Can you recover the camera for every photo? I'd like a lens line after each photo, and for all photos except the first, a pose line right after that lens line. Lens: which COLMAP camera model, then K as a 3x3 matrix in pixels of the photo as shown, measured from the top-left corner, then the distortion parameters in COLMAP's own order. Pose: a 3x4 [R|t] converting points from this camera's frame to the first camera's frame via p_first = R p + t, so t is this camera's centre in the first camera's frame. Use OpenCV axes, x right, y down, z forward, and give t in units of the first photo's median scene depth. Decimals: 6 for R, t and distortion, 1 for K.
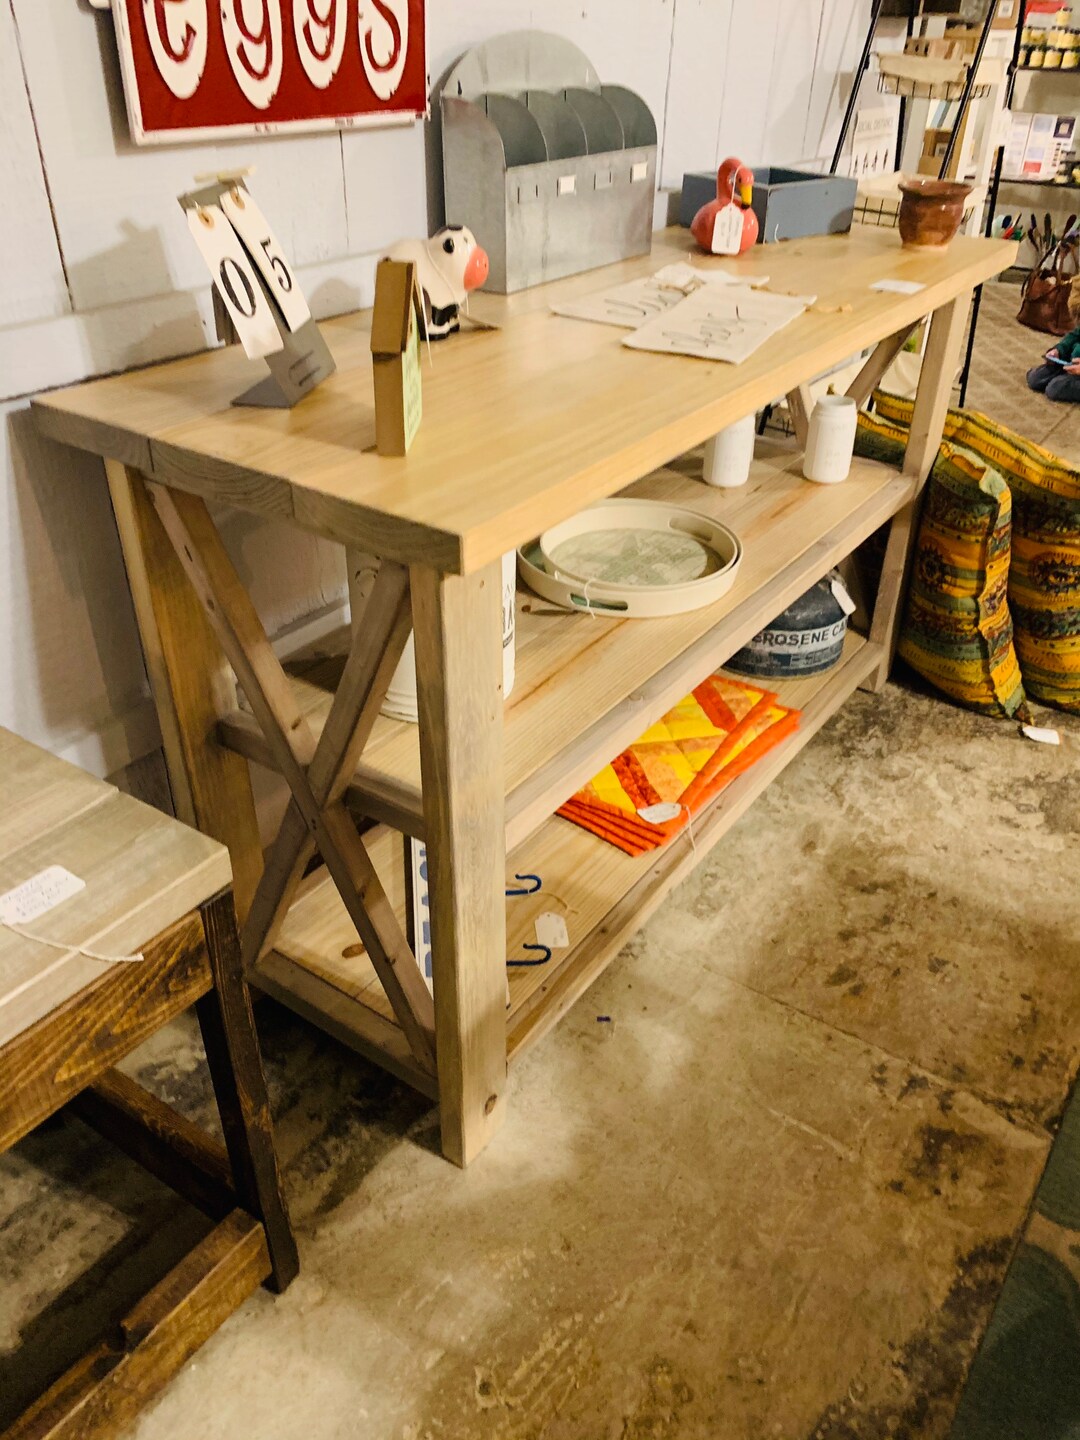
lens RADIAL K [[1113.0, 0, 536.3], [0, 1113.0, 726.1], [0, 0, 1]] dist [0.008379, -0.012760]
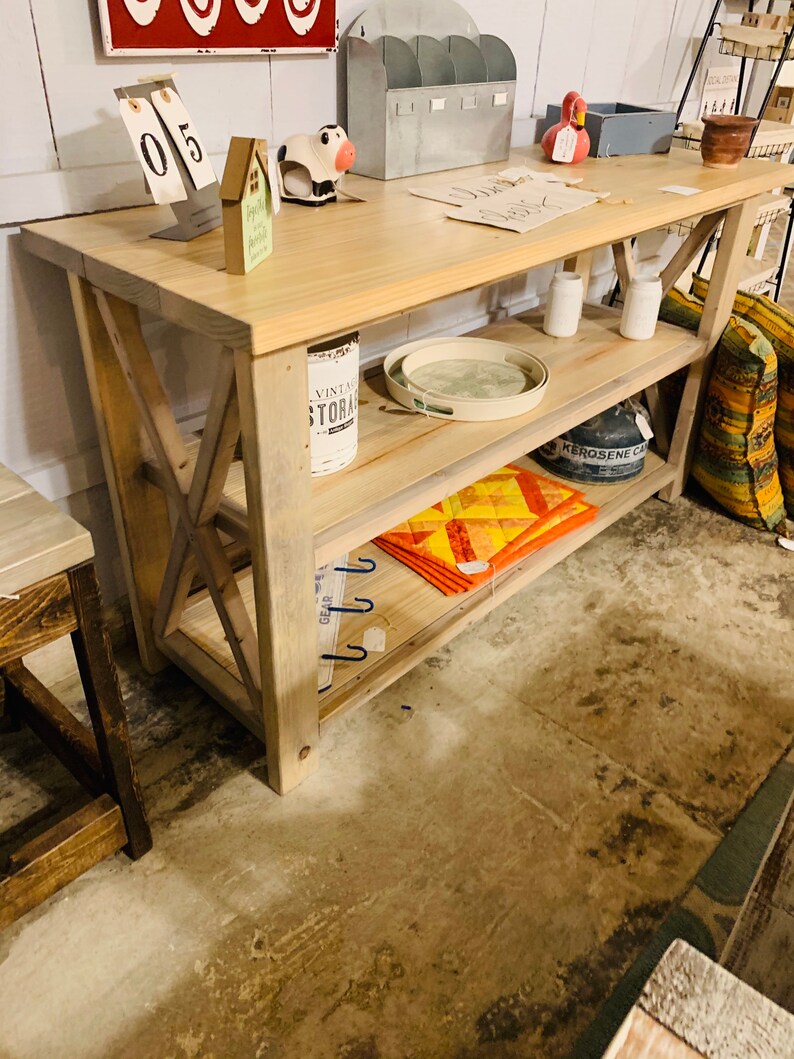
lens RADIAL K [[818.5, 0, 404.8], [0, 818.5, 521.7], [0, 0, 1]] dist [0.008379, -0.012760]
pose [[0.988346, 0.097286, -0.117083, 0.168050], [-0.097958, 0.995191, 0.000011, 0.036588], [0.116521, 0.011458, 0.993122, -0.010175]]
